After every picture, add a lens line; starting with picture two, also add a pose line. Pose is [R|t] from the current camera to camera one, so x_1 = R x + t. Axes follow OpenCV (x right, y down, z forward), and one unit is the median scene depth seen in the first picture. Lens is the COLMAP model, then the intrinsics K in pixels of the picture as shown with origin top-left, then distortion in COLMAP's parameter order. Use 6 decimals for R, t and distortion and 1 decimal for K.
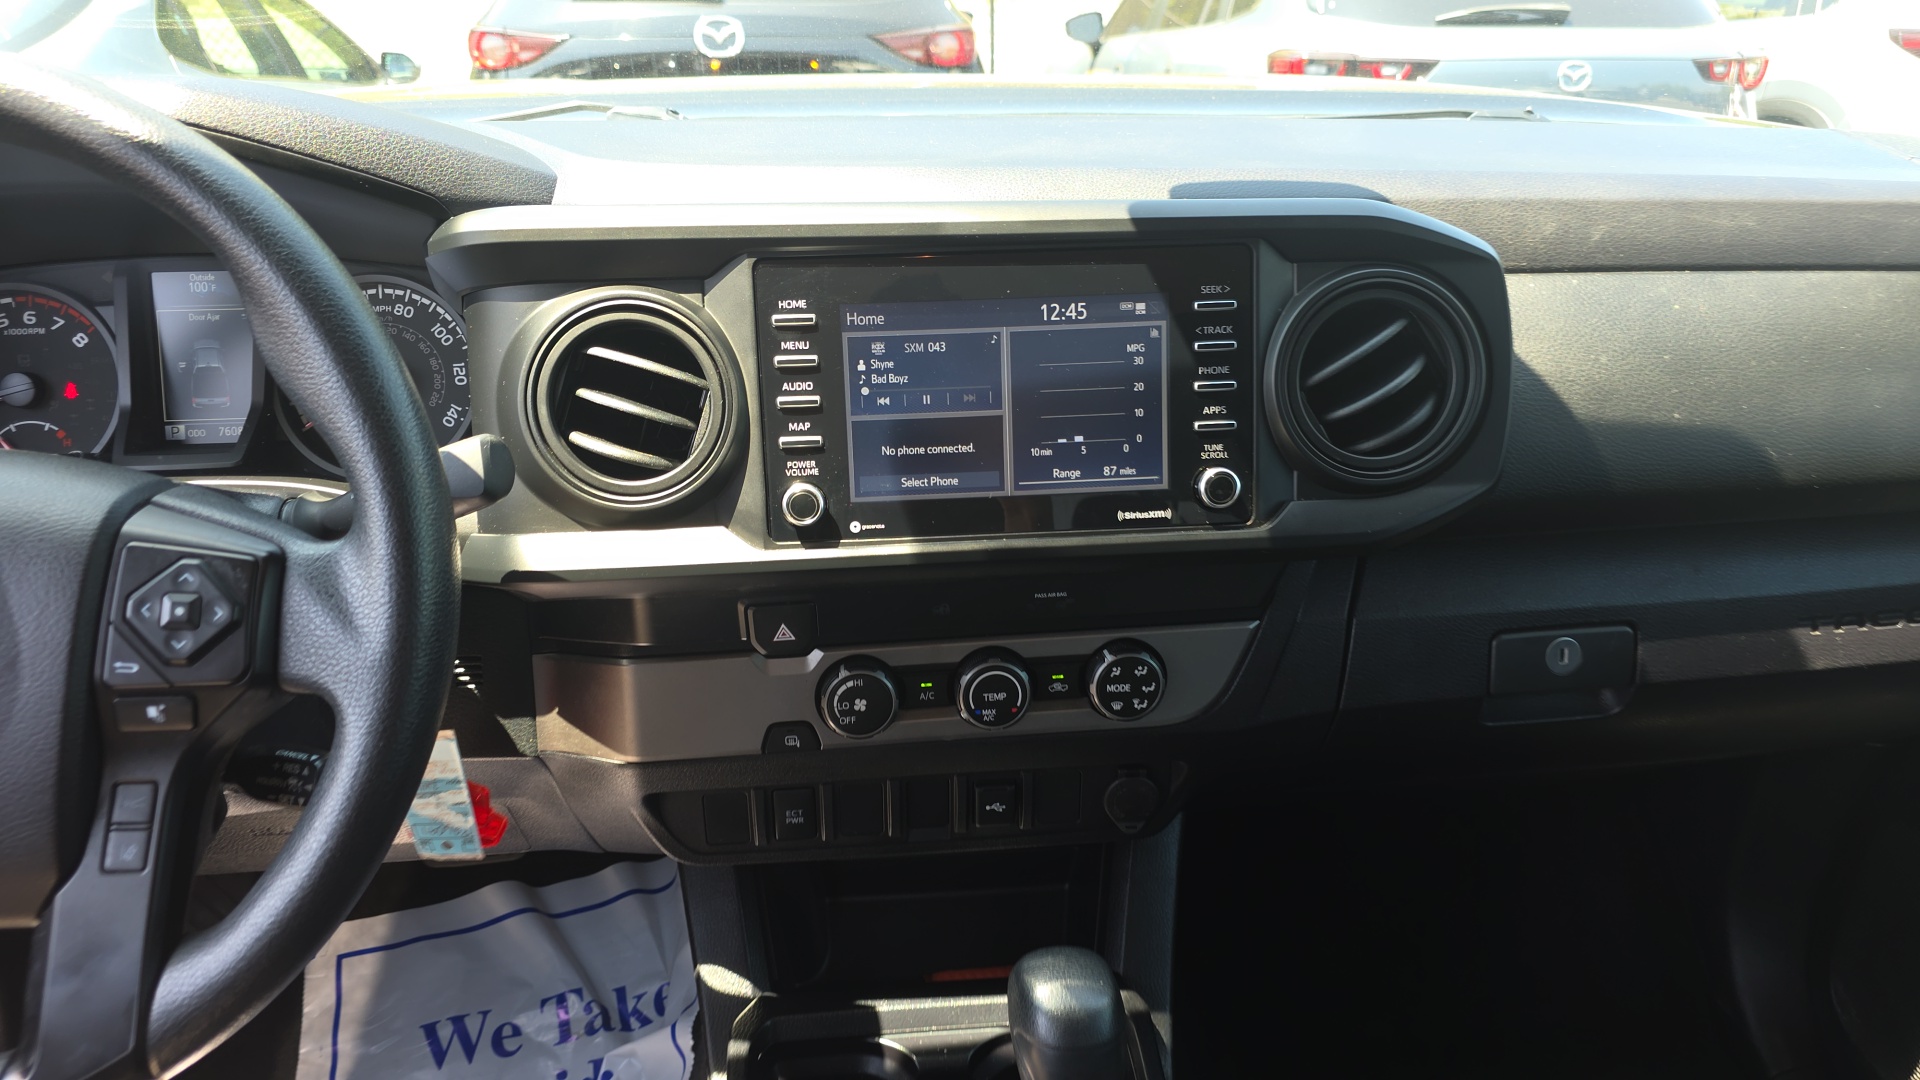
lens RADIAL K [[1302.0, 0, 945.5], [0, 1302.0, 558.9], [0, 0, 1]] dist [0.067712, -0.085843]
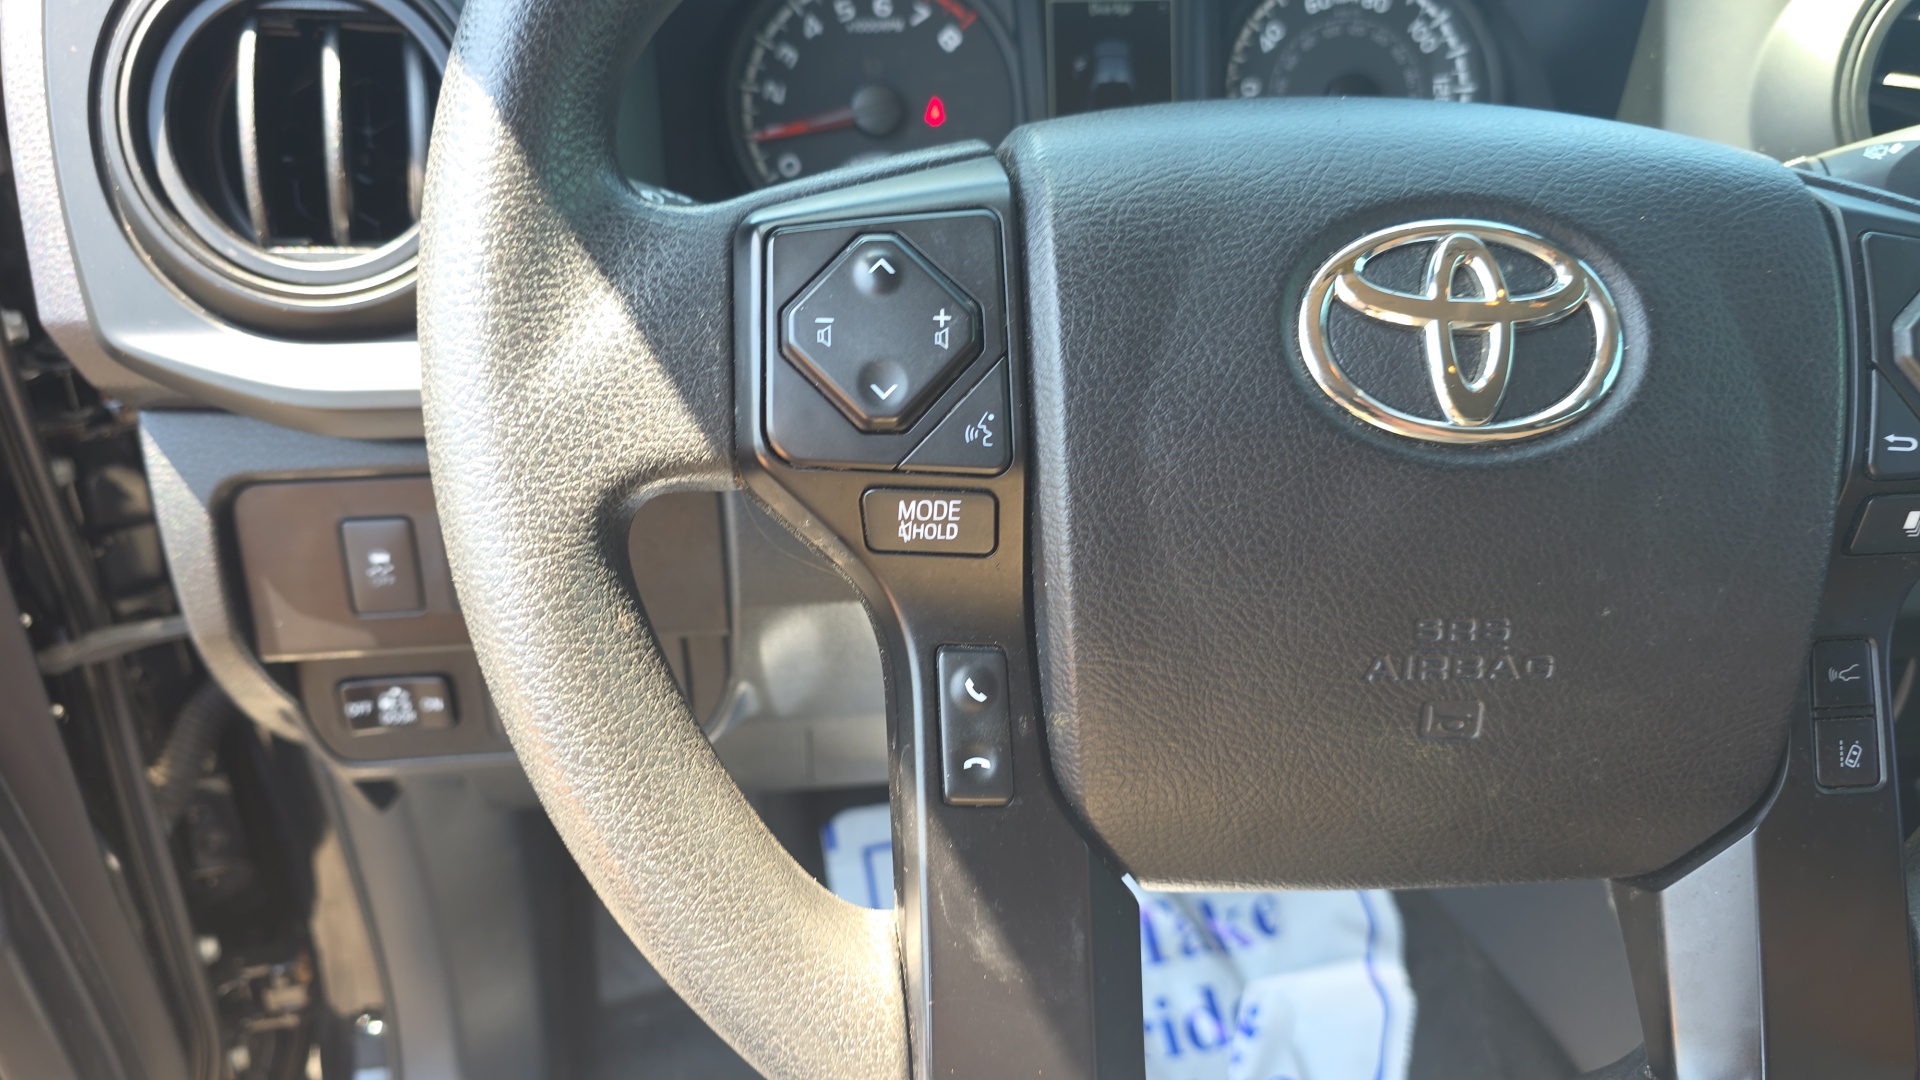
lens RADIAL K [[1356.2, 0, 919.0], [0, 1356.2, 529.5], [0, 0, 1]] dist [-0.004672, -0.001714]
pose [[0.999920, -0.005210, 0.011498, -0.713381], [0.004508, 0.998174, 0.060235, 0.055047], [-0.011791, -0.060179, 0.998118, 0.270410]]
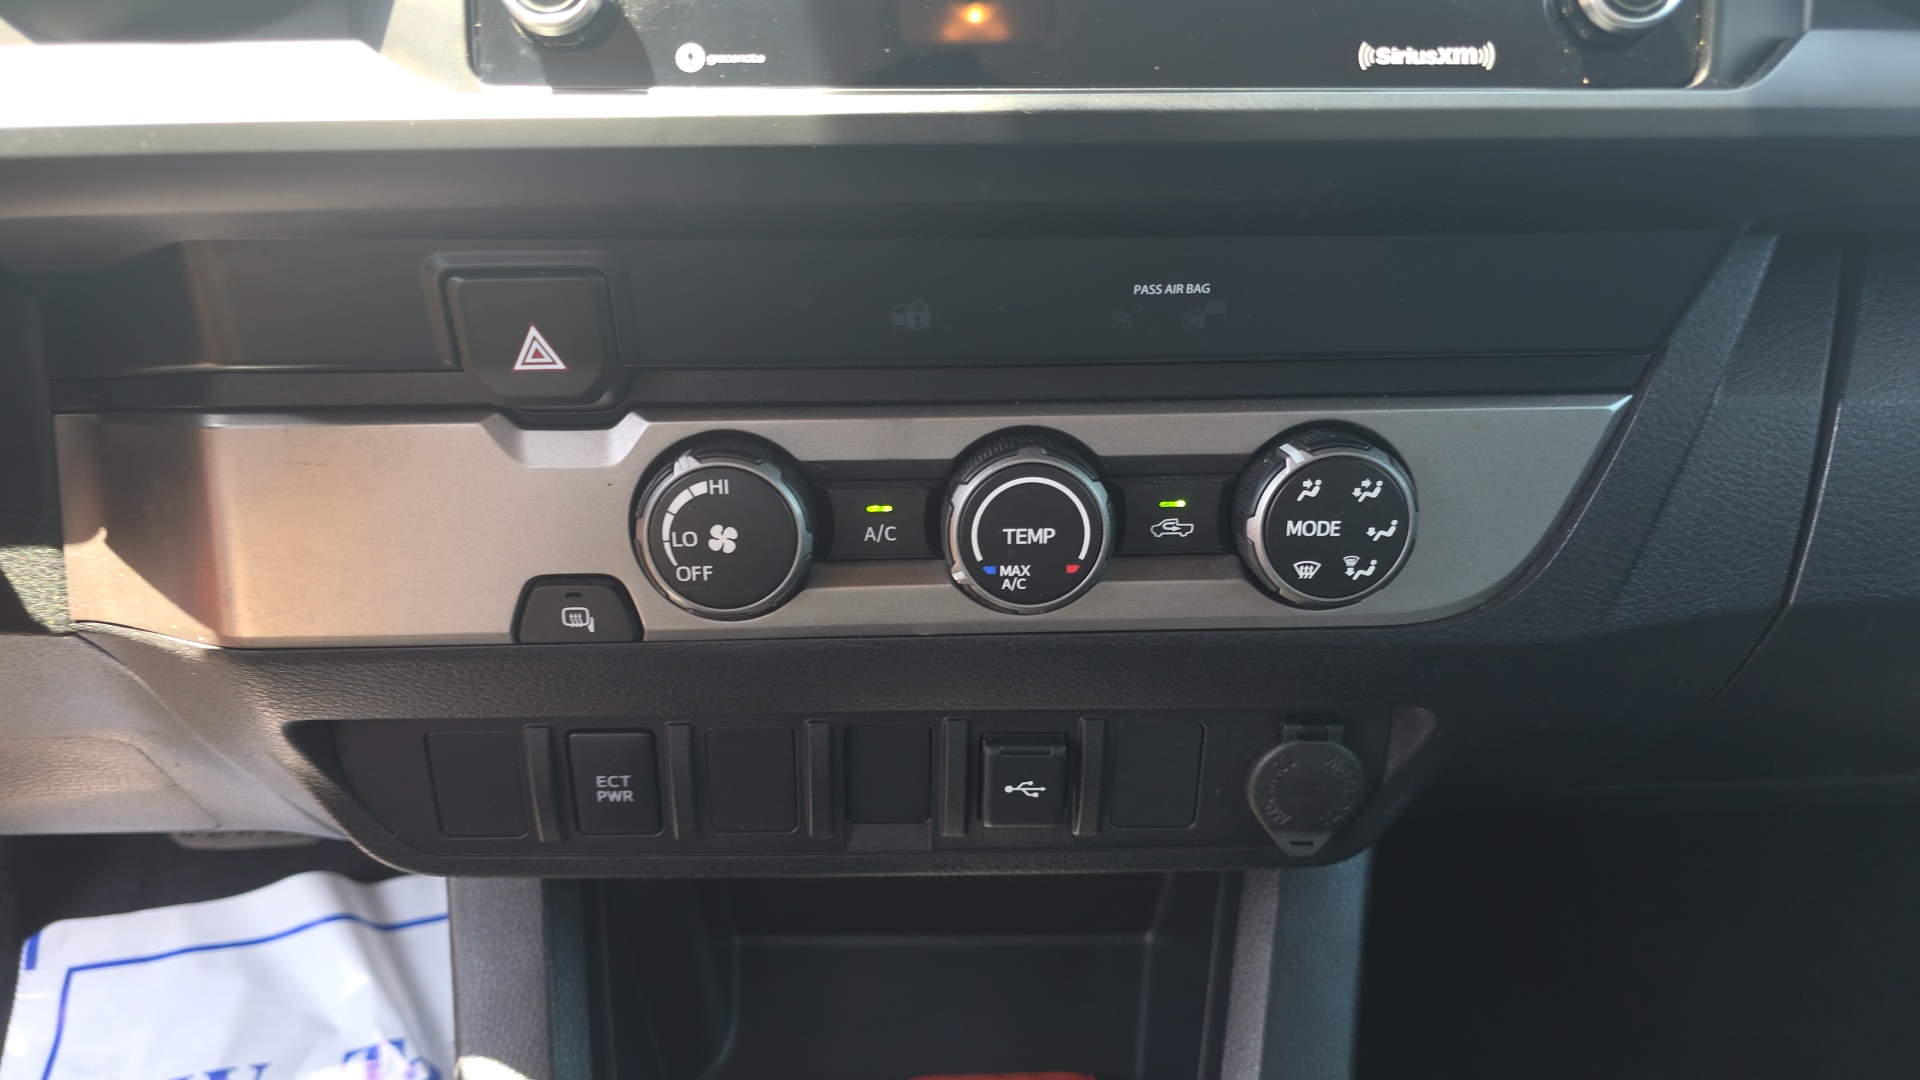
lens RADIAL K [[1330.7, 0, 944.6], [0, 1330.7, 544.2], [0, 0, 1]] dist [0.044707, -0.061373]
pose [[0.998082, 0.039639, -0.047541, 0.030563], [-0.039860, 0.999198, -0.003705, 0.111278], [0.047356, 0.005593, 0.998862, 0.546838]]
